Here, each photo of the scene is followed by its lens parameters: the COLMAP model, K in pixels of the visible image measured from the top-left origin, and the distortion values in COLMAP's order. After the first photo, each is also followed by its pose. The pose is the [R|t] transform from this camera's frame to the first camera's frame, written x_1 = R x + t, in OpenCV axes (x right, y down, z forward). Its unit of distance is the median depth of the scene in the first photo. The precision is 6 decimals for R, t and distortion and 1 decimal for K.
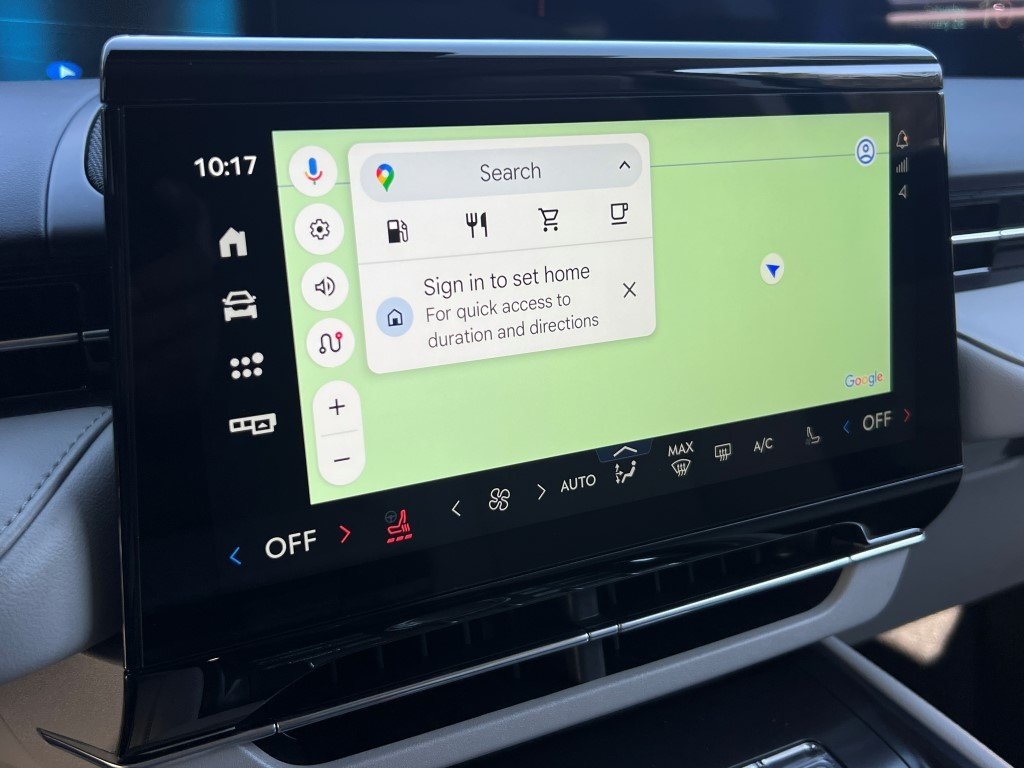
lens RADIAL K [[1073.7, 0, 510.2], [0, 1073.7, 386.8], [0, 0, 1]] dist [0.015171, 0.000000]
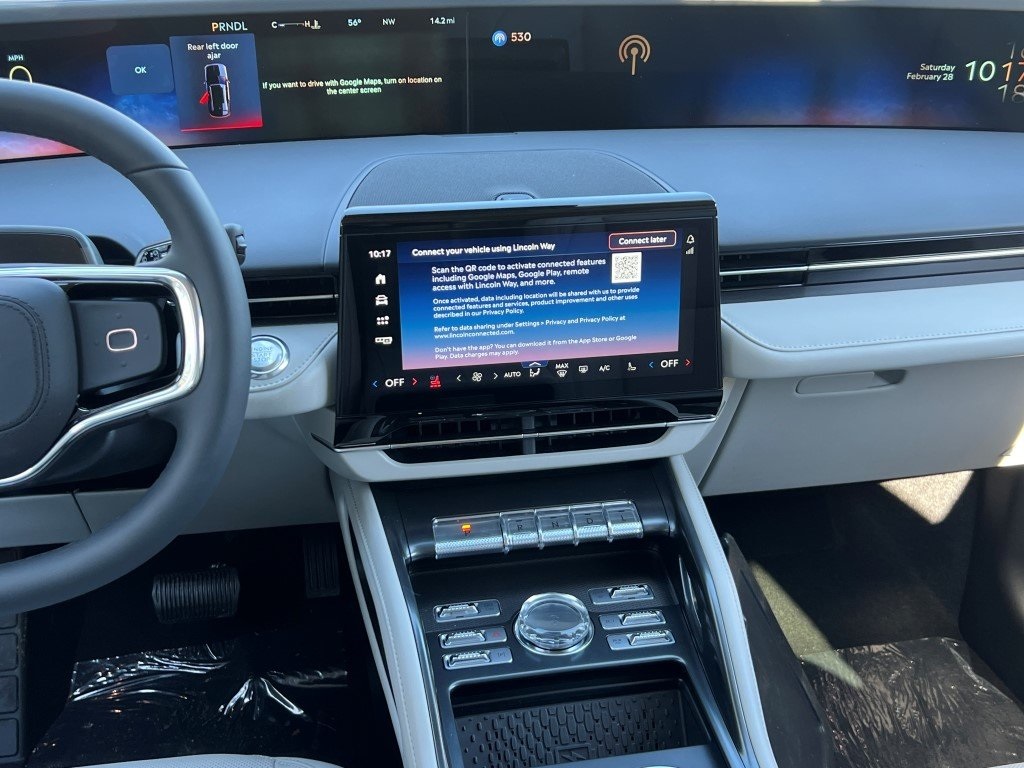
lens RADIAL K [[1148.7, 0, 515.7], [0, 1148.7, 380.7], [0, 0, 1]] dist [0.061160, 0.000000]
pose [[0.951320, 0.153406, -0.267314, 0.897627], [-0.104137, 0.976308, 0.189680, -0.460814], [0.290079, -0.152610, 0.944756, -1.744715]]
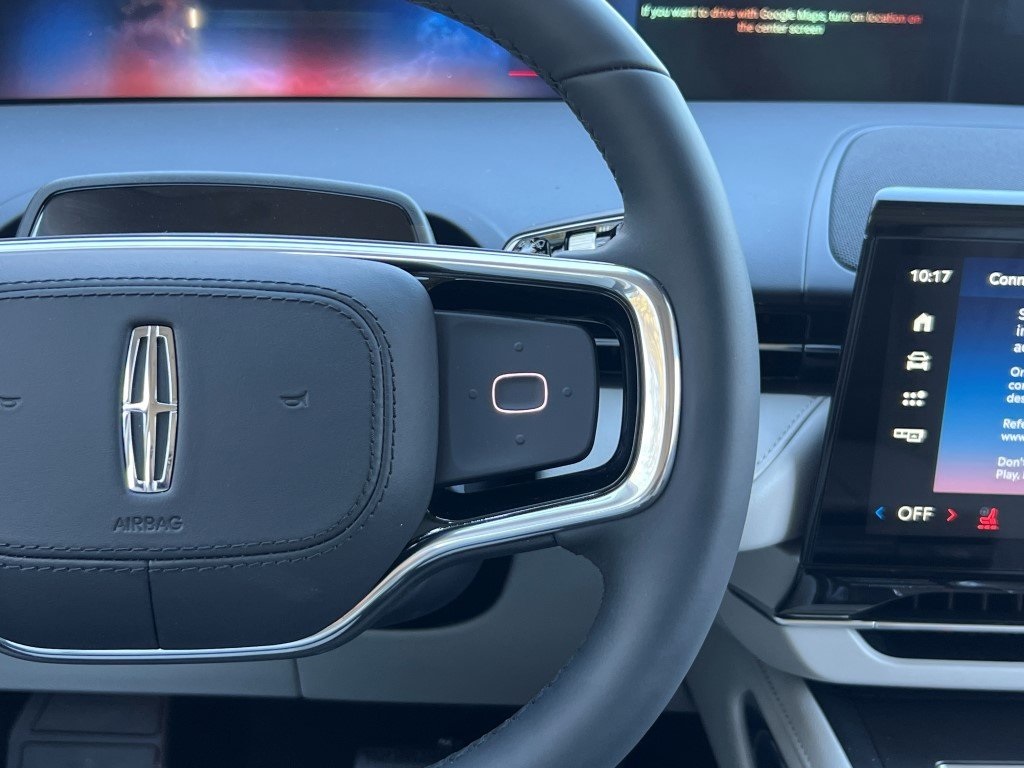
lens RADIAL K [[1386.8, 0, 513.5], [0, 1386.8, 384.7], [0, 0, 1]] dist [0.055938, 0.000000]
pose [[0.893736, 0.218480, -0.391793, 0.024639], [-0.175298, 0.974033, 0.143280, -0.218071], [0.412924, -0.059374, 0.908828, -1.041790]]
